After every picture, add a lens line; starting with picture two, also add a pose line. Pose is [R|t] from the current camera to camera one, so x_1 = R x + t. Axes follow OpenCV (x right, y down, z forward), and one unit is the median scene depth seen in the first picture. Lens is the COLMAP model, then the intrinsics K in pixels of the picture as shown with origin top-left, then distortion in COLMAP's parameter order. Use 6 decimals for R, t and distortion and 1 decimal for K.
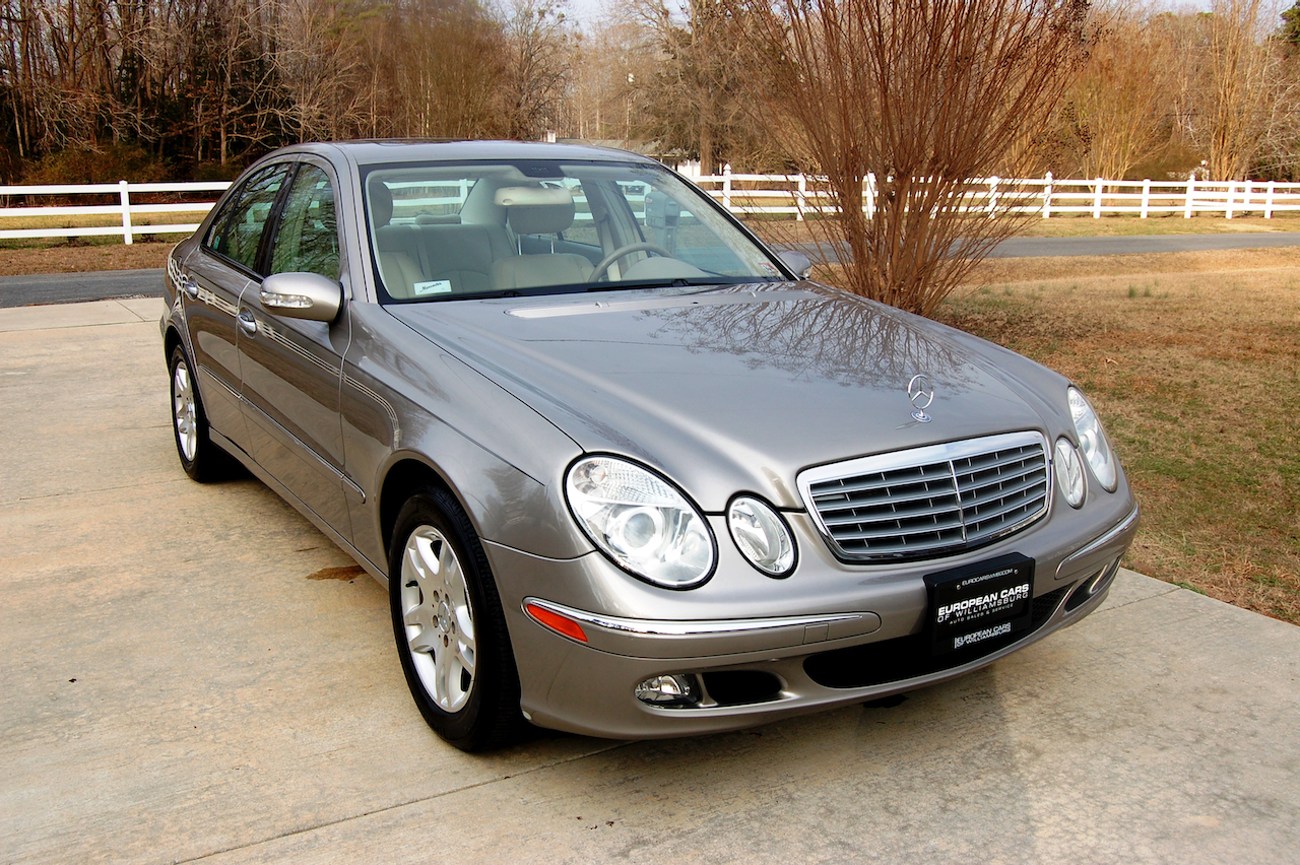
lens RADIAL K [[1254.9, 0, 649.7], [0, 1254.9, 433.3], [0, 0, 1]] dist [-0.072026, 0.000000]
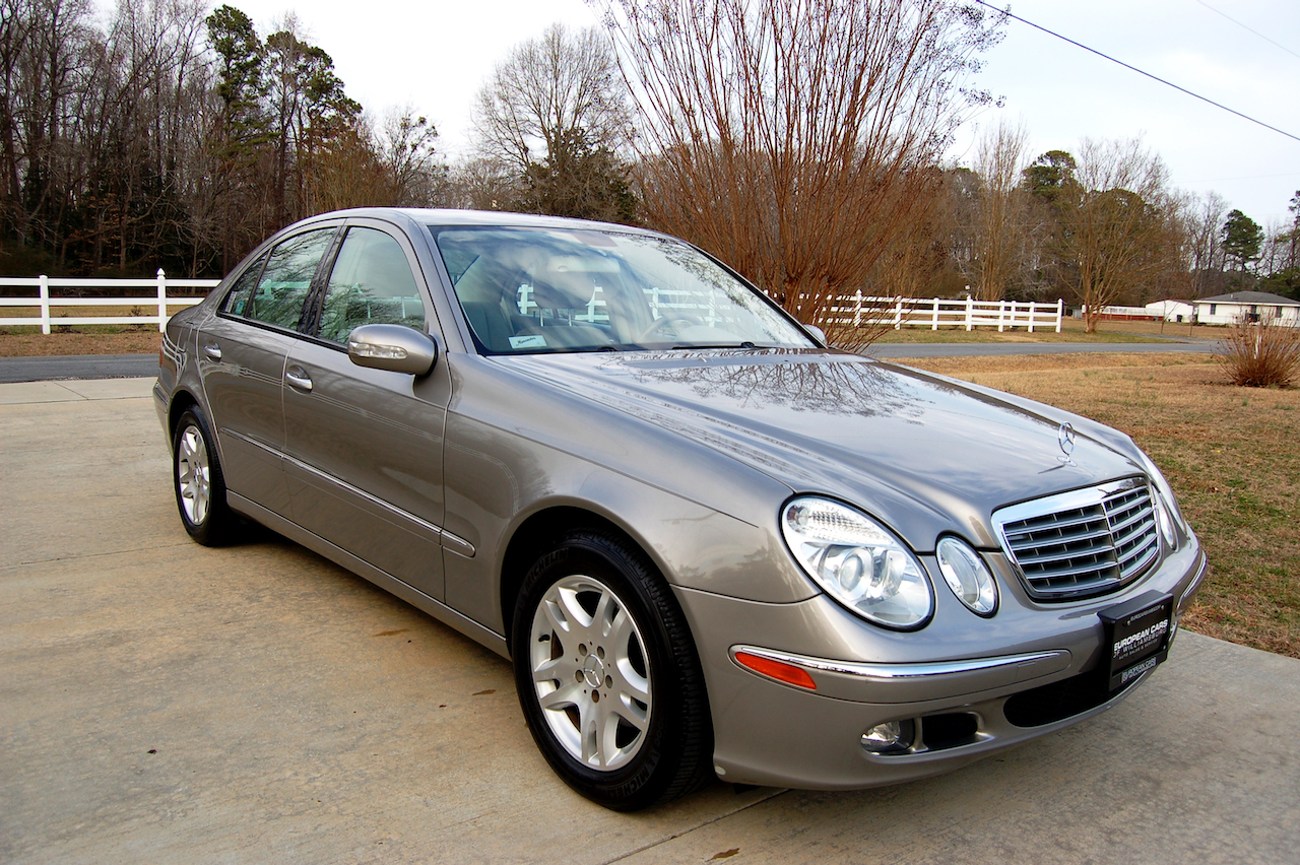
lens RADIAL K [[1078.9, 0, 649.8], [0, 1078.9, 435.4], [0, 0, 1]] dist [-0.091083, 0.029229]
pose [[0.988008, 0.005993, 0.154286, -0.202246], [0.005469, 0.997261, -0.073756, 0.022001], [-0.154305, 0.073715, 0.985269, 0.133737]]
